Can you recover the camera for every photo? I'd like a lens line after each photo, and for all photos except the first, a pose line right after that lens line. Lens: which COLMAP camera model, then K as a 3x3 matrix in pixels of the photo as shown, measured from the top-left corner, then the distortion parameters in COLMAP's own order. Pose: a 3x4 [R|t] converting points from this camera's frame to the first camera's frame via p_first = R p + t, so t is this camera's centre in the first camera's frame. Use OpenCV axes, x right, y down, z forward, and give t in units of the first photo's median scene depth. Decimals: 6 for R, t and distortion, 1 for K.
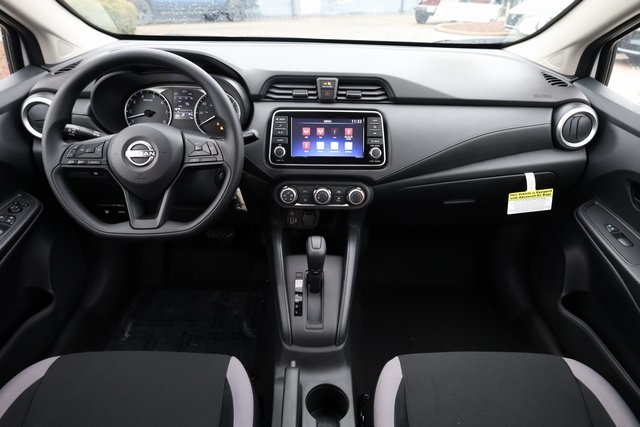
lens RADIAL K [[440.9, 0, 332.1], [0, 440.9, 213.7], [0, 0, 1]] dist [0.000483, -0.001618]
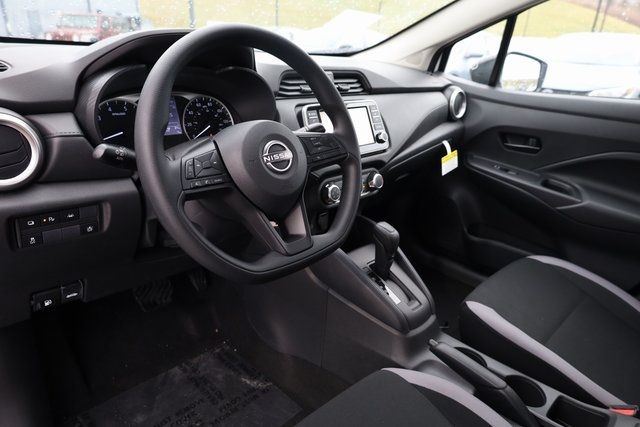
lens RADIAL K [[440.9, 0, 319.1], [0, 440.9, 212.3], [0, 0, 1]] dist [0.000483, -0.001618]
pose [[0.700640, -0.234393, 0.673916, -0.767957], [0.296516, 0.954732, 0.023789, -0.033311], [-0.648985, 0.183160, 0.738425, 0.331701]]
